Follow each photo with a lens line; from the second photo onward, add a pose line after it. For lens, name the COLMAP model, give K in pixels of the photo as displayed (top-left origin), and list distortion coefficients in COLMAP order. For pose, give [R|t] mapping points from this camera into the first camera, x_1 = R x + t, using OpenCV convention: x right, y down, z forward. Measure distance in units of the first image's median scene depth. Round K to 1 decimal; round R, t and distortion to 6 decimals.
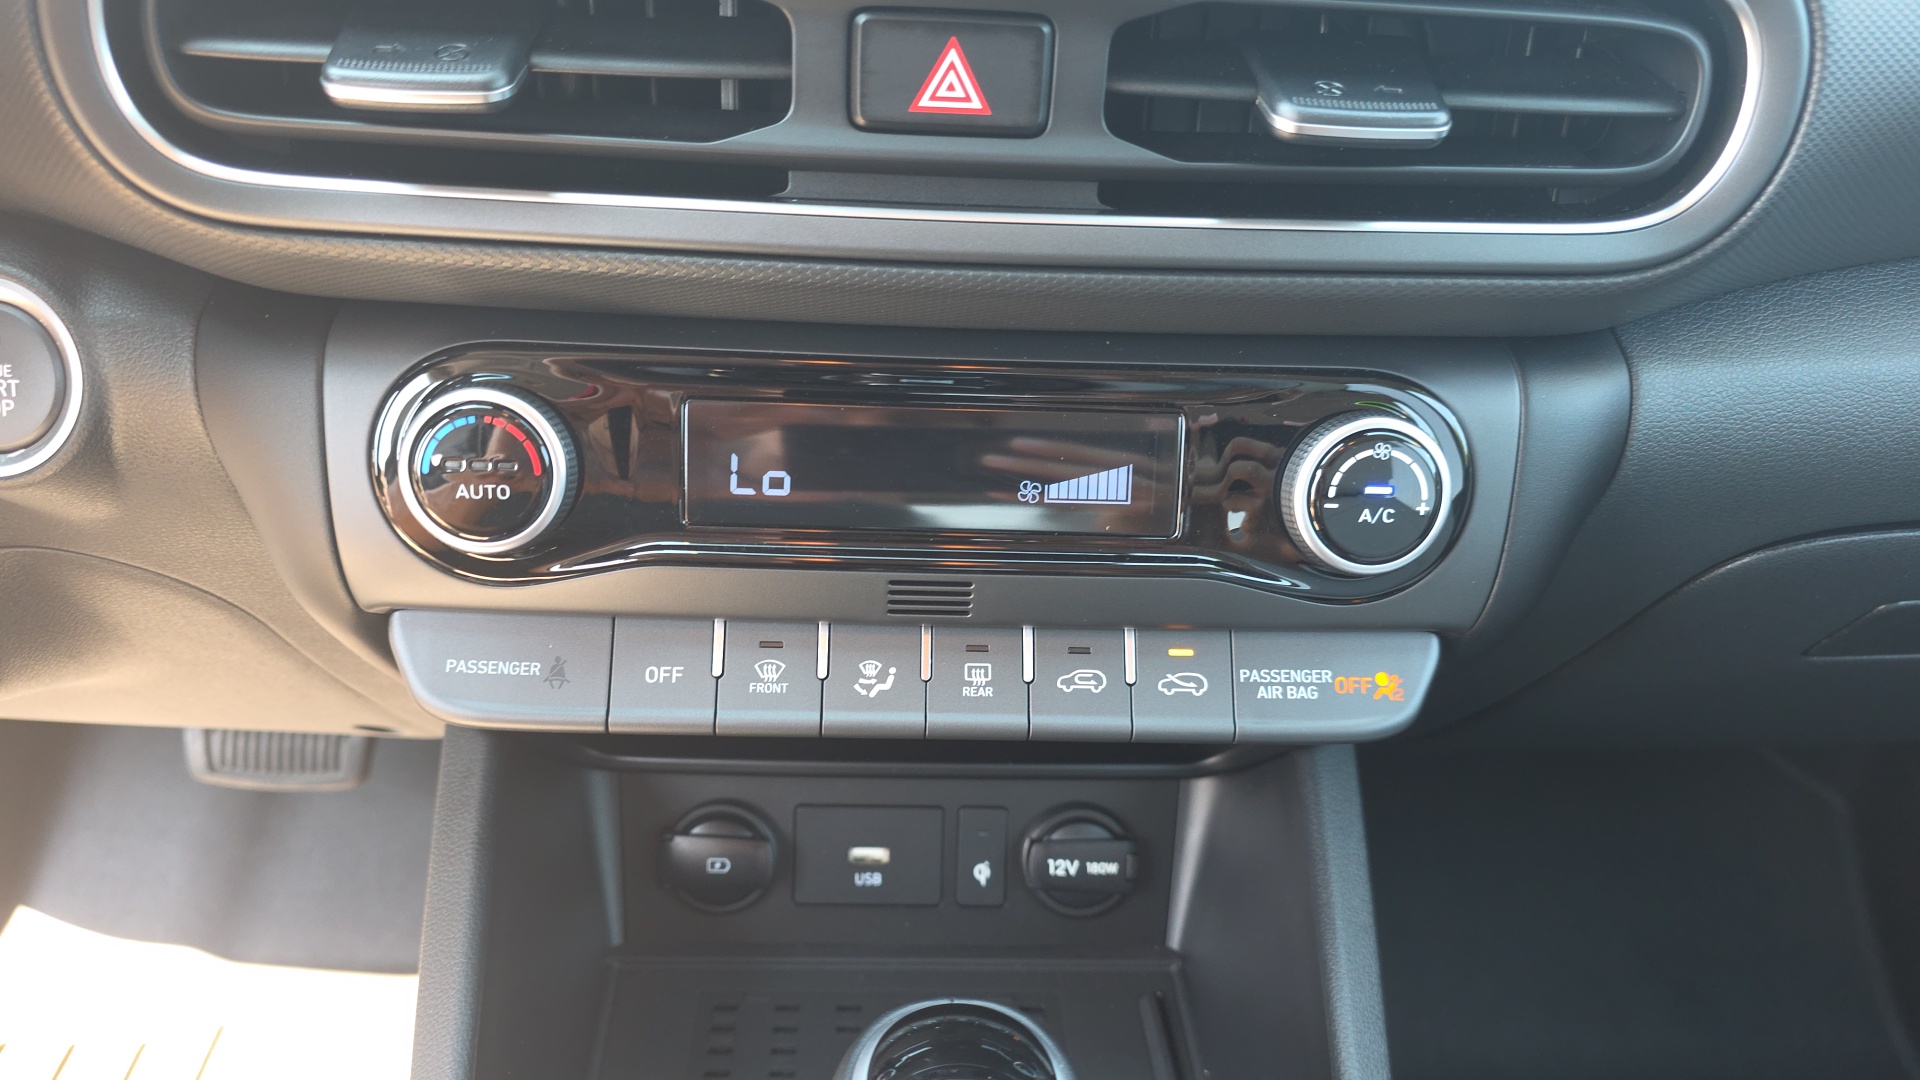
lens RADIAL K [[1313.8, 0, 937.6], [0, 1313.8, 541.0], [0, 0, 1]] dist [0.069025, -0.061960]
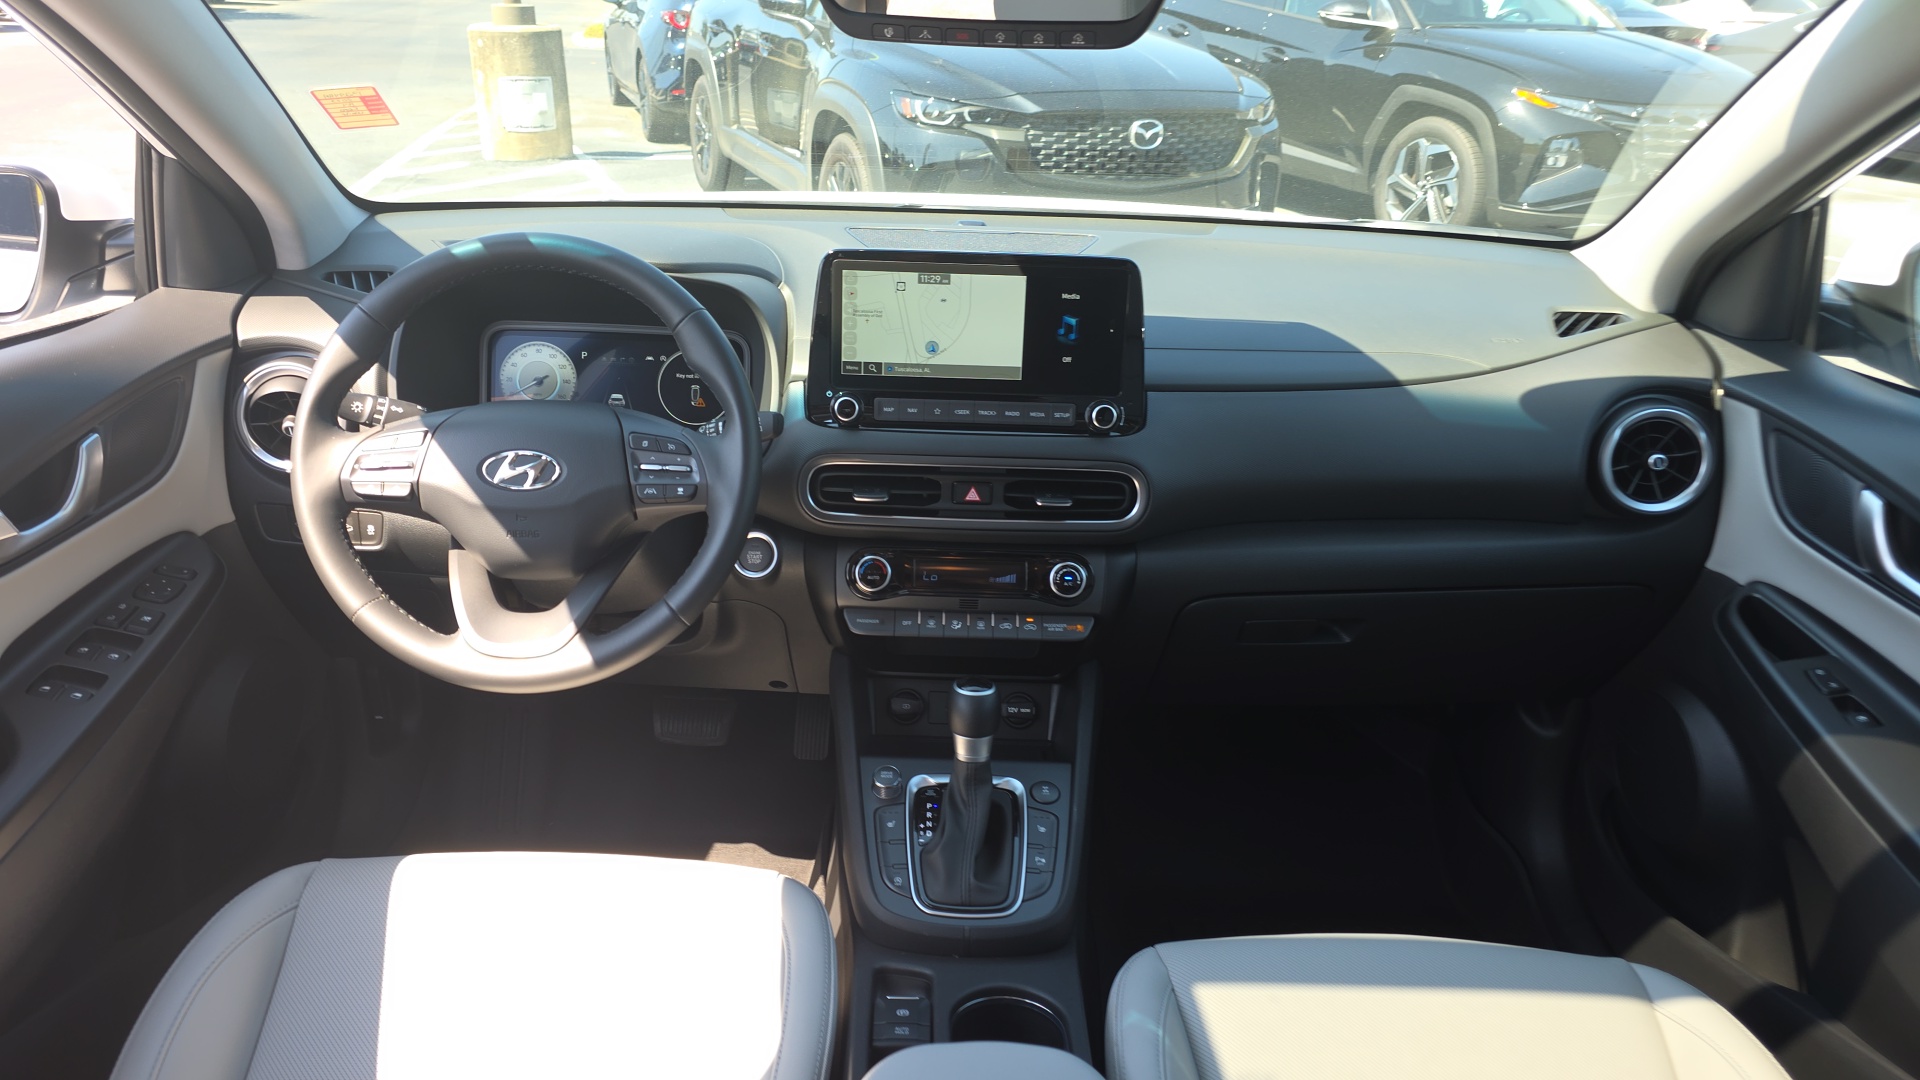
lens RADIAL K [[1269.8, 0, 926.0], [0, 1269.8, 542.3], [0, 0, 1]] dist [0.073938, -0.061072]
pose [[0.998658, -0.003043, -0.051698, 0.066481], [-0.005636, 0.985954, -0.166923, 0.518442], [0.051480, 0.166991, 0.984614, -3.031435]]
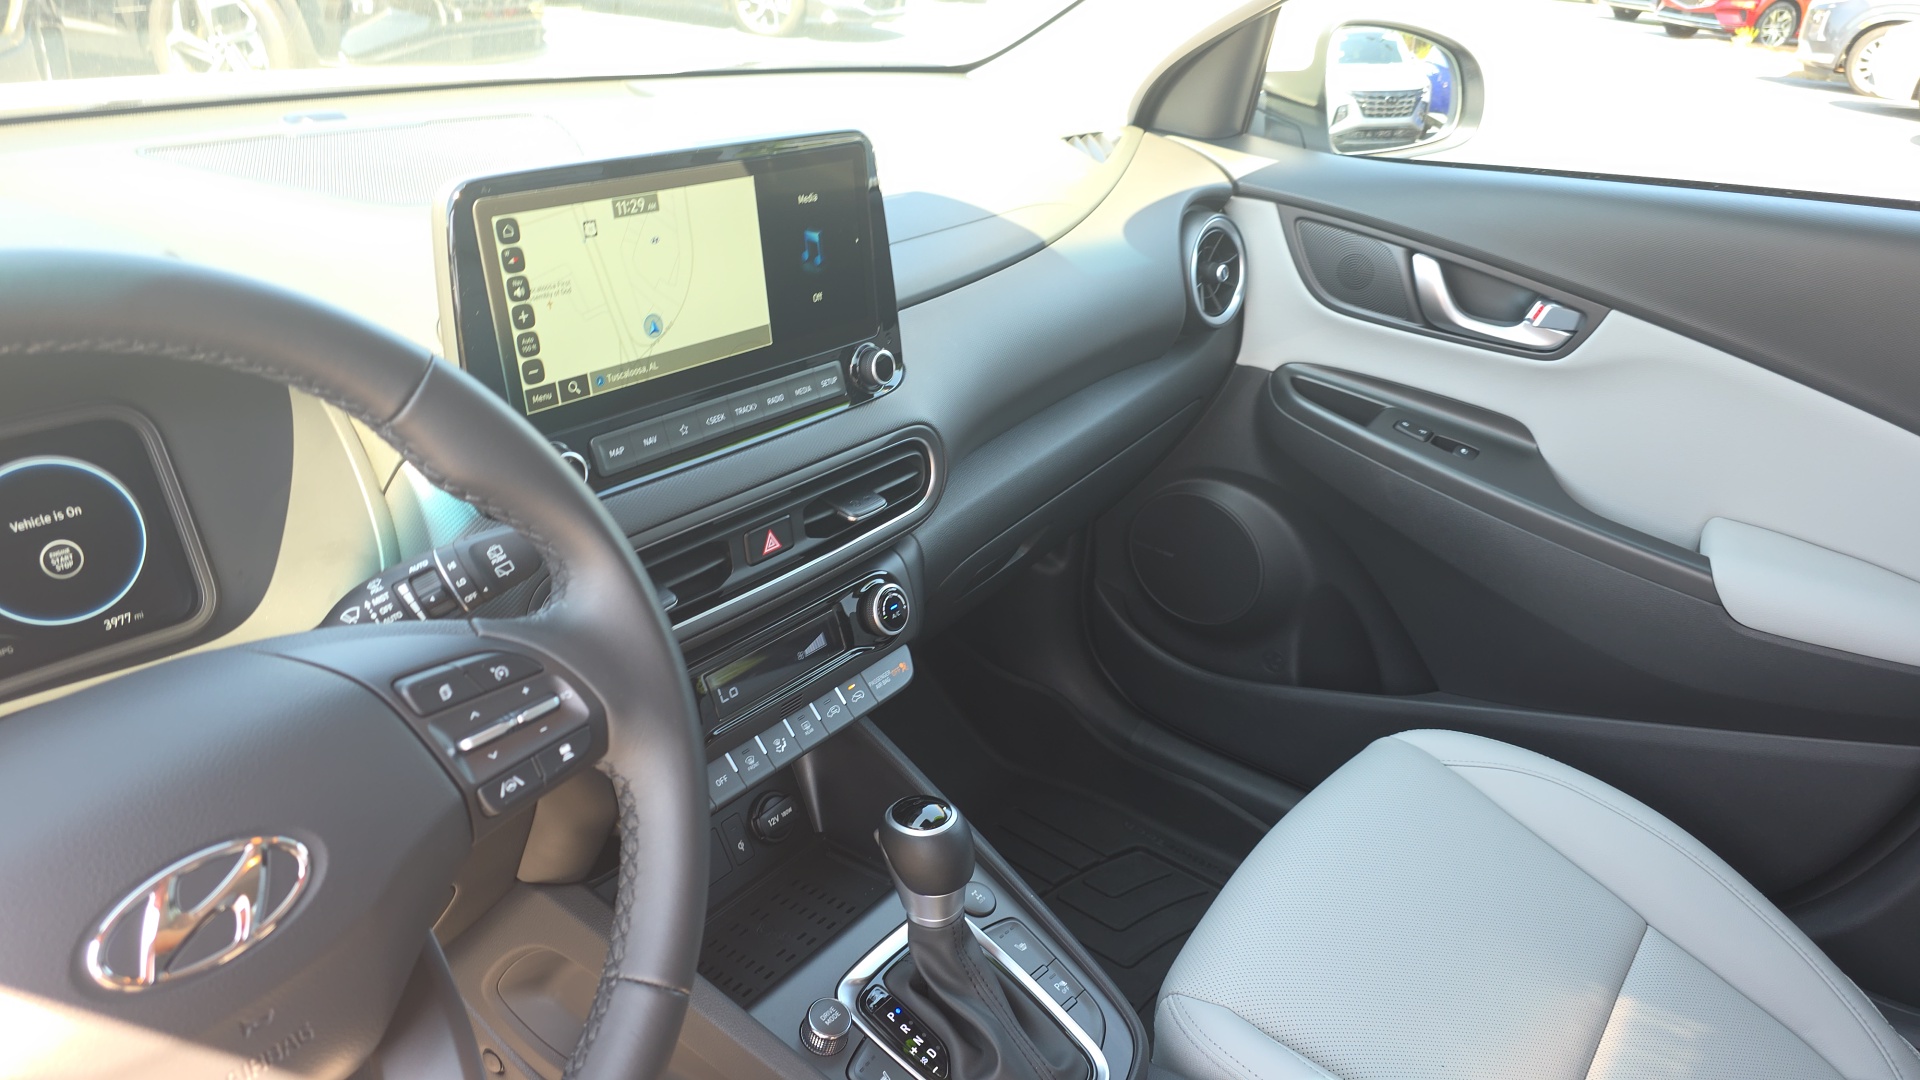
lens RADIAL K [[1296.7, 0, 946.6], [0, 1296.7, 535.8], [0, 0, 1]] dist [0.100027, -0.163738]
pose [[0.638930, -0.352768, 0.683610, -1.475661], [0.396241, 0.912618, 0.100602, -0.410556], [-0.659365, 0.206597, 0.722880, -1.210439]]
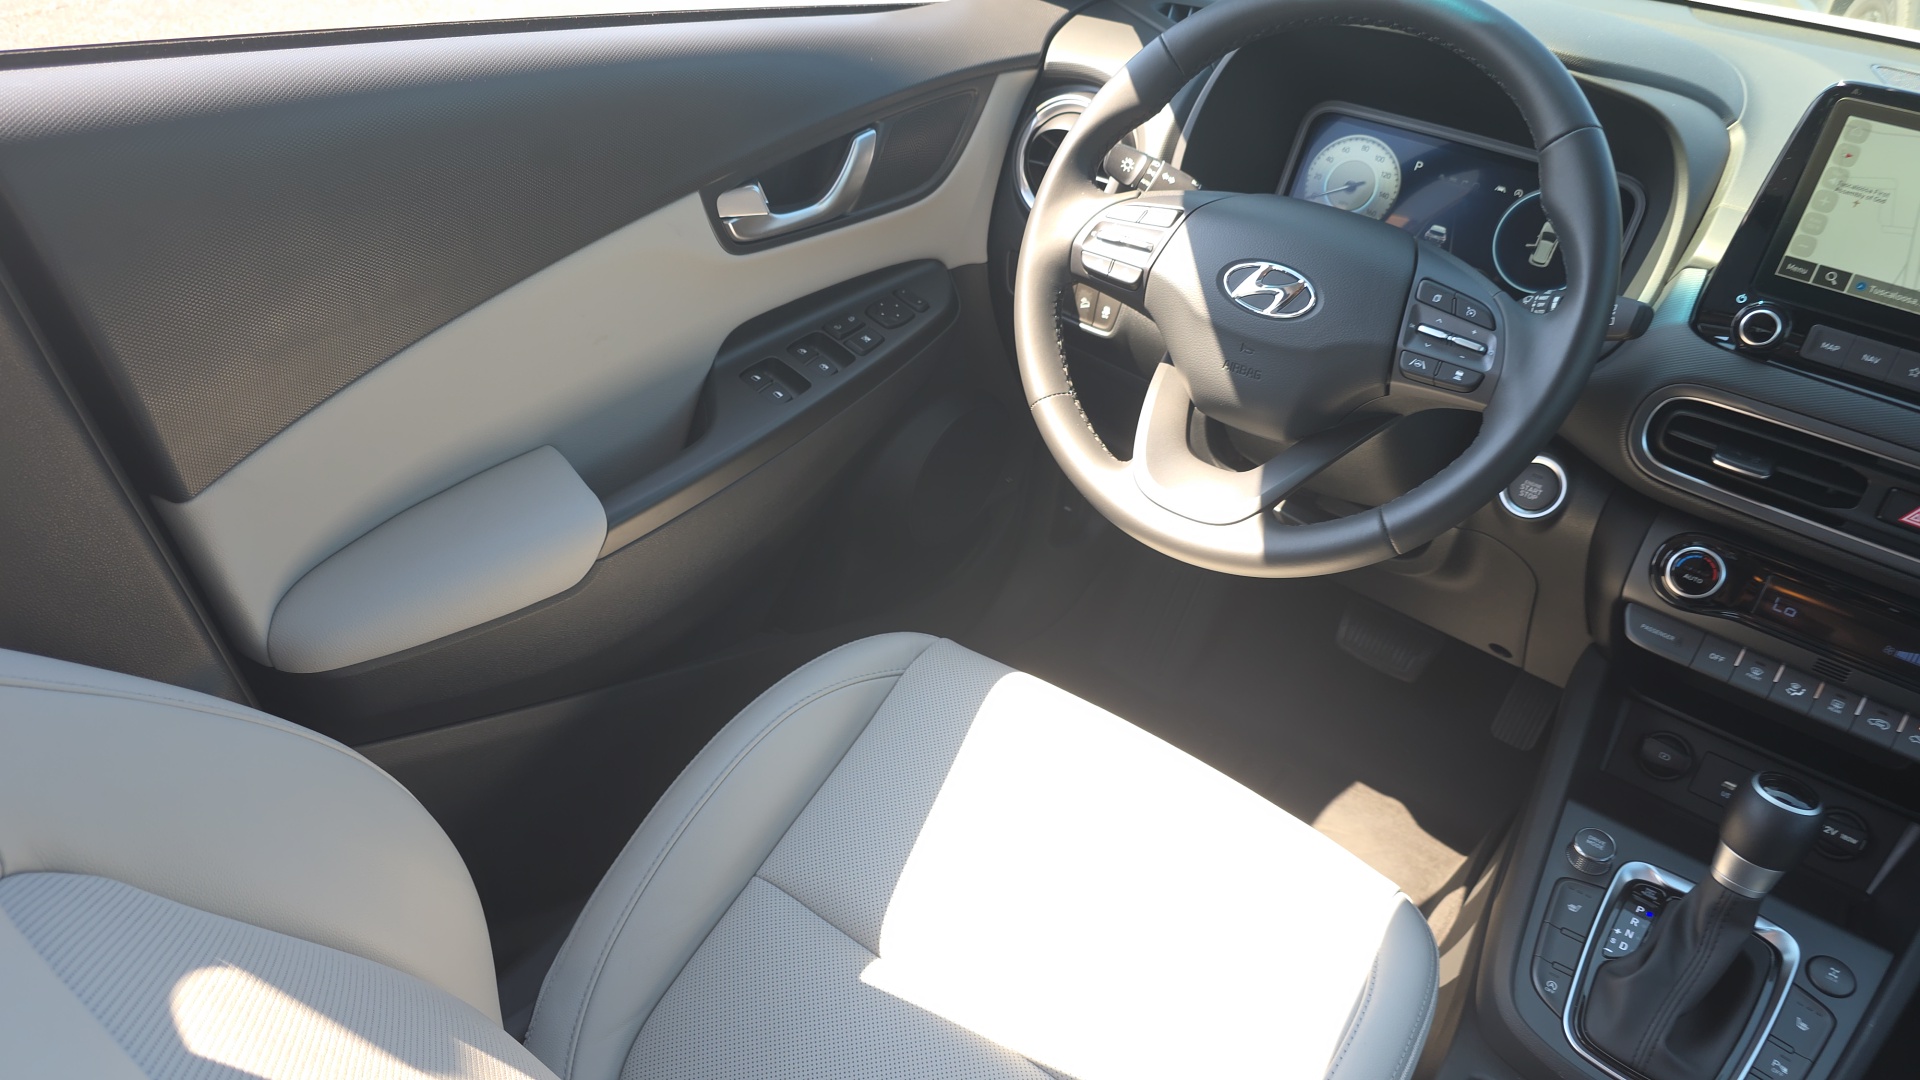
lens RADIAL K [[1295.4, 0, 968.9], [0, 1295.4, 578.7], [0, 0, 1]] dist [0.052852, -0.056233]
pose [[0.771735, 0.373360, -0.514808, -0.057041], [-0.384299, 0.918787, 0.090249, 0.309404], [0.506694, 0.128192, 0.852542, -2.288083]]
